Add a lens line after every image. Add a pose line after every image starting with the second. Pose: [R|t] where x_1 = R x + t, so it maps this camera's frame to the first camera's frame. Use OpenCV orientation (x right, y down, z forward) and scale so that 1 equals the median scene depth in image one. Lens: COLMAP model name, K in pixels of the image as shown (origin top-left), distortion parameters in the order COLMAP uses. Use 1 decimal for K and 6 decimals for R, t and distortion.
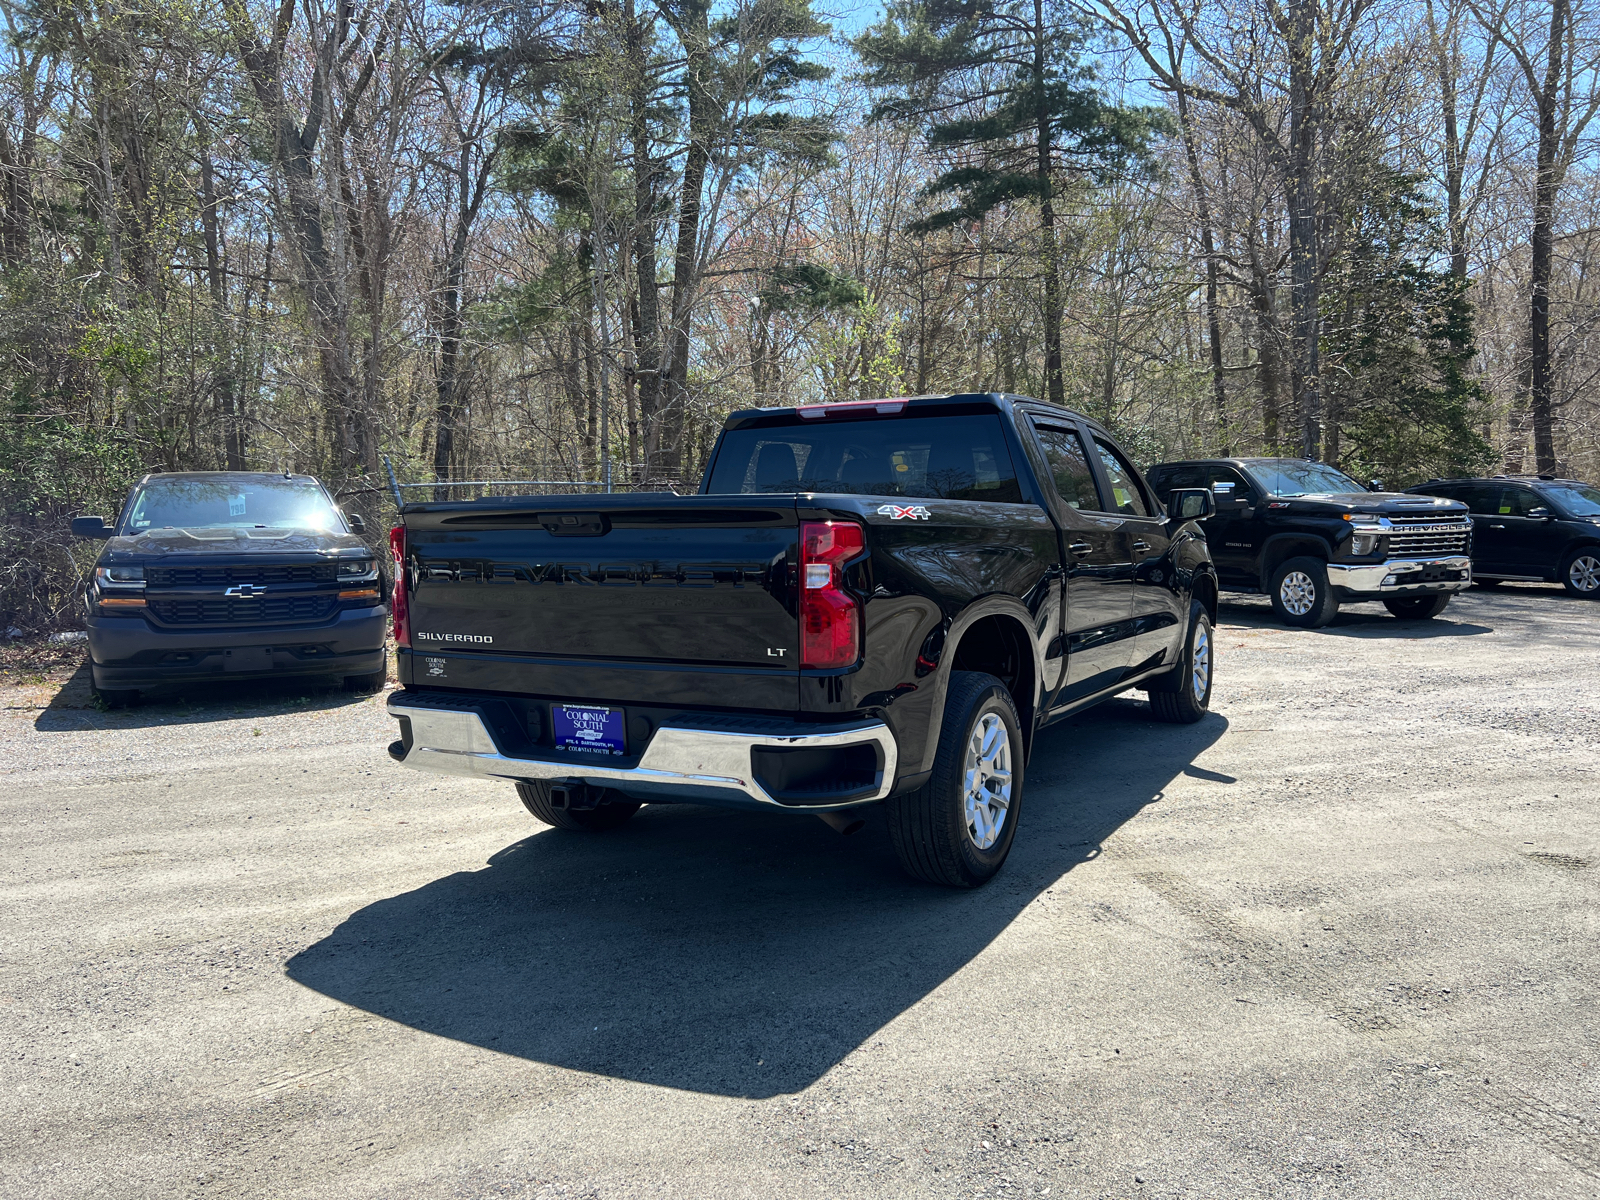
lens RADIAL K [[1190.1, 0, 804.1], [0, 1190.1, 601.7], [0, 0, 1]] dist [0.025452, -0.007018]
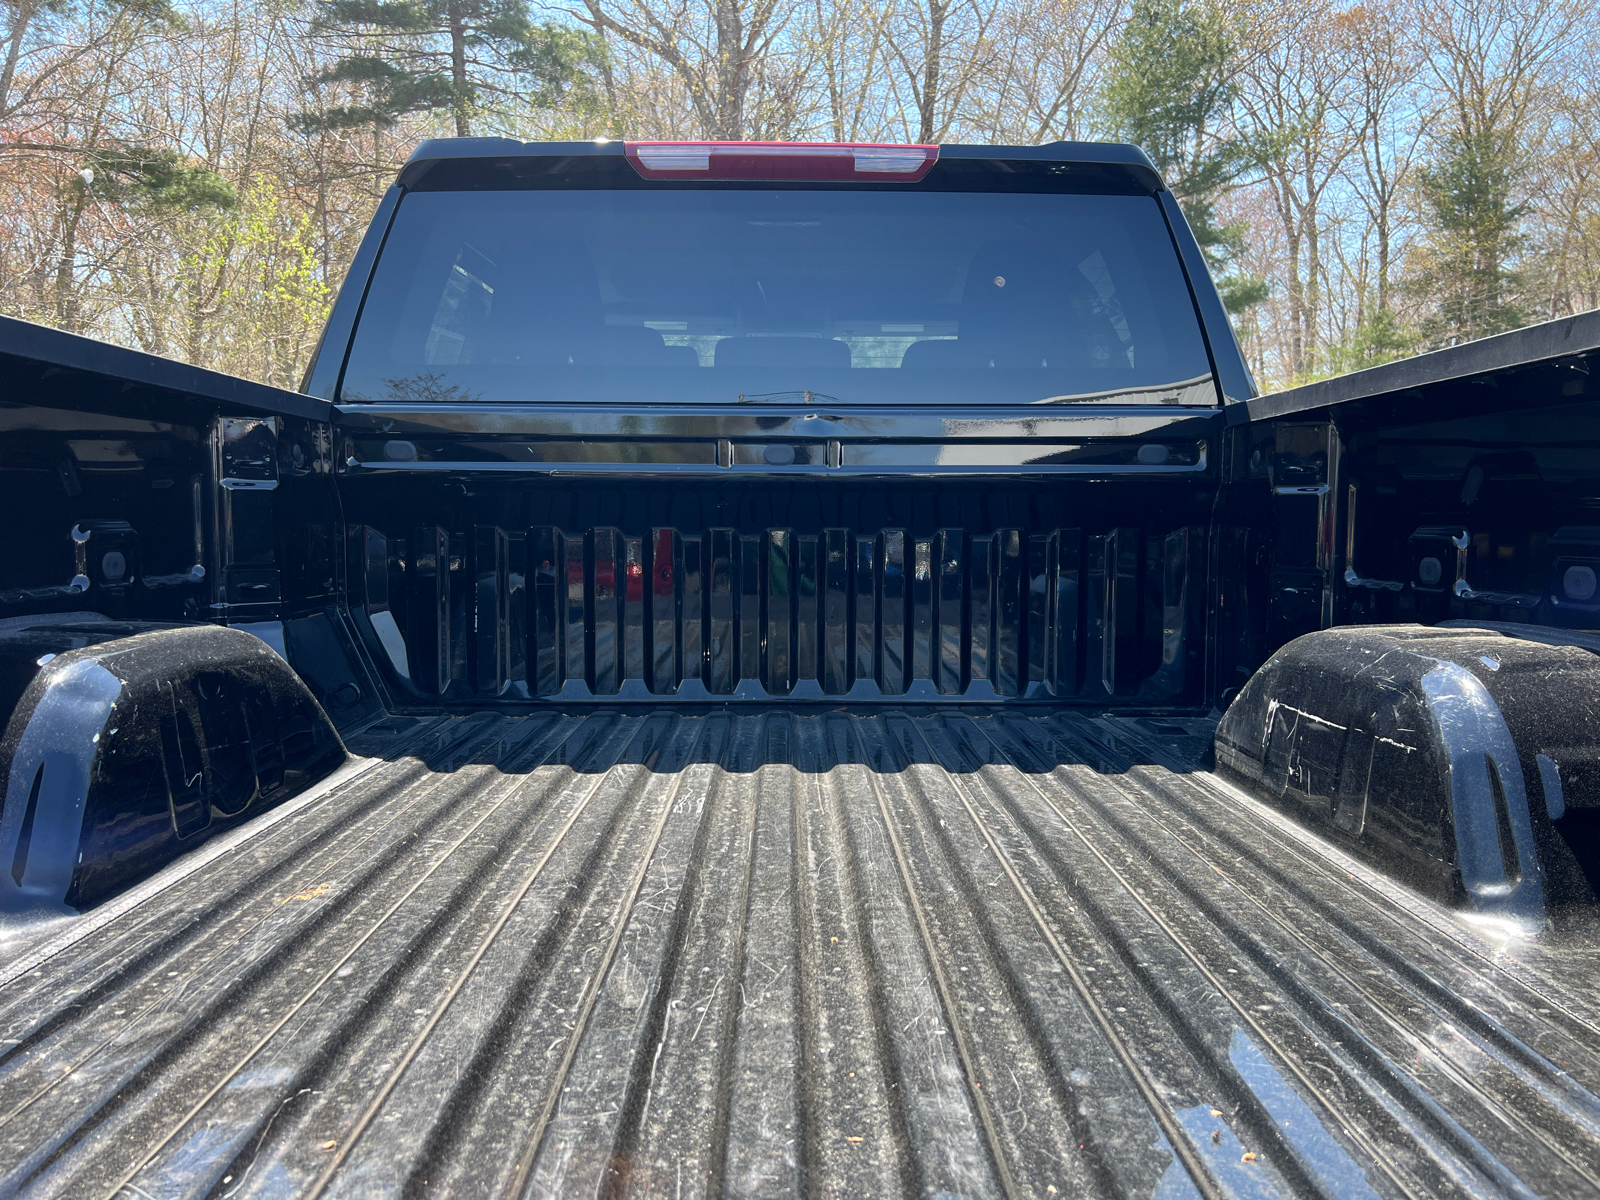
lens RADIAL K [[1197.6, 0, 789.5], [0, 1197.6, 598.3], [0, 0, 1]] dist [0.031291, -0.028315]
pose [[0.872227, -0.020953, 0.488653, -0.198745], [0.013690, 0.999736, 0.018432, -0.036645], [-0.488910, -0.009387, 0.872284, 1.042713]]
